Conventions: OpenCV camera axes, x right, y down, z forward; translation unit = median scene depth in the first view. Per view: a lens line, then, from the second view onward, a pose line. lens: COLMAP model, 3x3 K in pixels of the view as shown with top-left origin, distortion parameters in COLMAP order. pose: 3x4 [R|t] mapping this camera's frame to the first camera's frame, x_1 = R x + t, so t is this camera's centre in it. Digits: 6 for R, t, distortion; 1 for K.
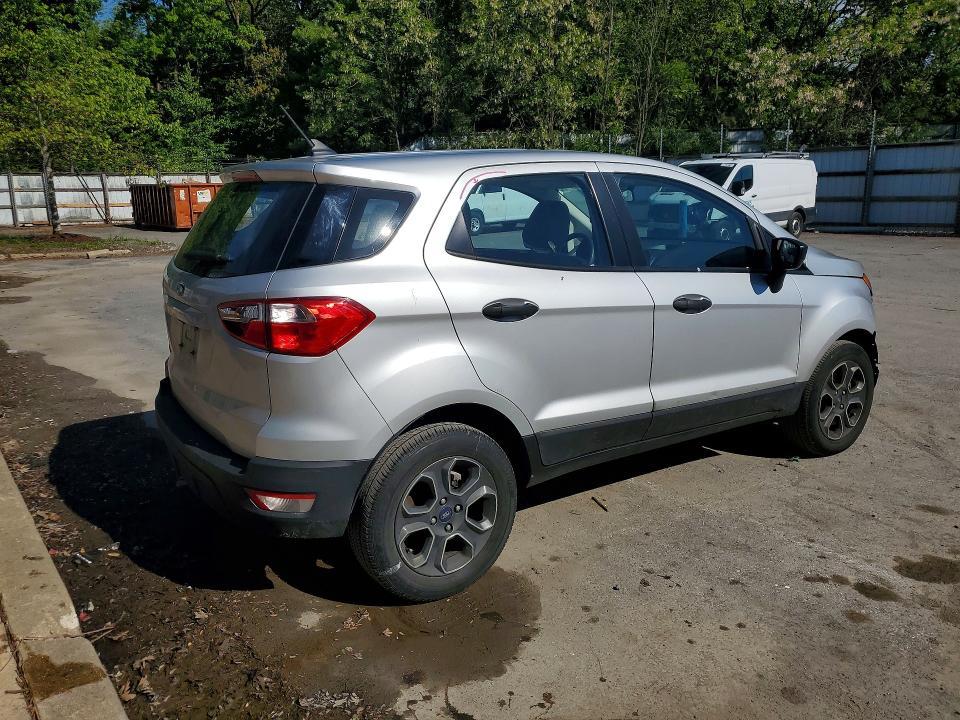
lens RADIAL K [[719.2, 0, 478.2], [0, 719.2, 358.2], [0, 0, 1]] dist [0.029285, -0.008963]
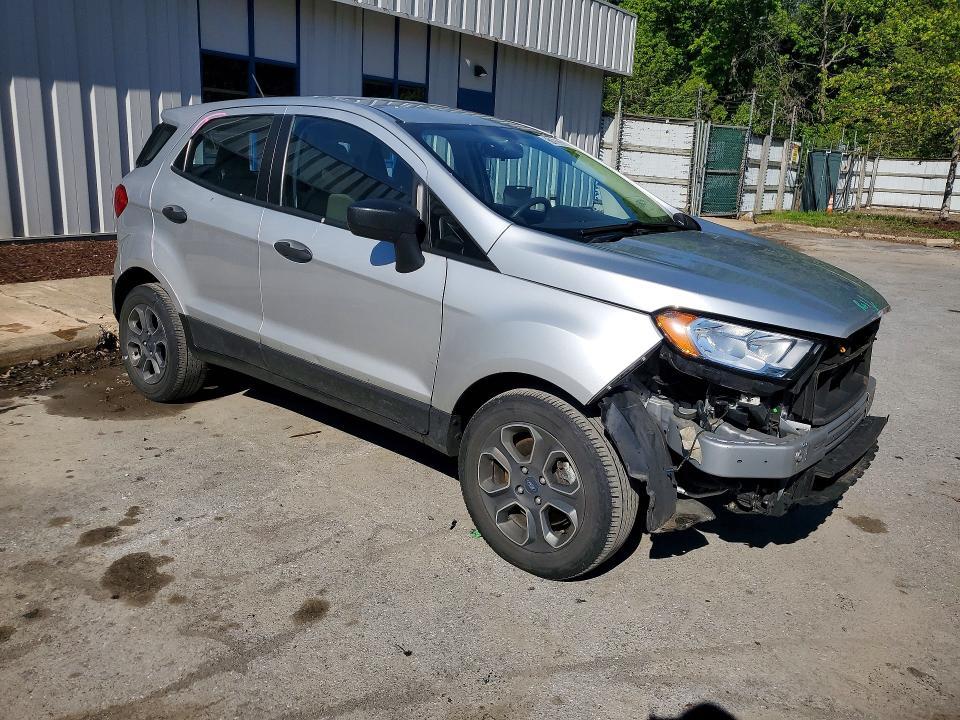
lens RADIAL K [[719.2, 0, 475.3], [0, 719.2, 353.8], [0, 0, 1]] dist [0.029285, -0.008963]
pose [[0.307319, 0.277207, -0.910336, 1.260911], [-0.270998, 0.942514, 0.195519, -0.196319], [0.912203, 0.186612, 0.364775, 0.878179]]
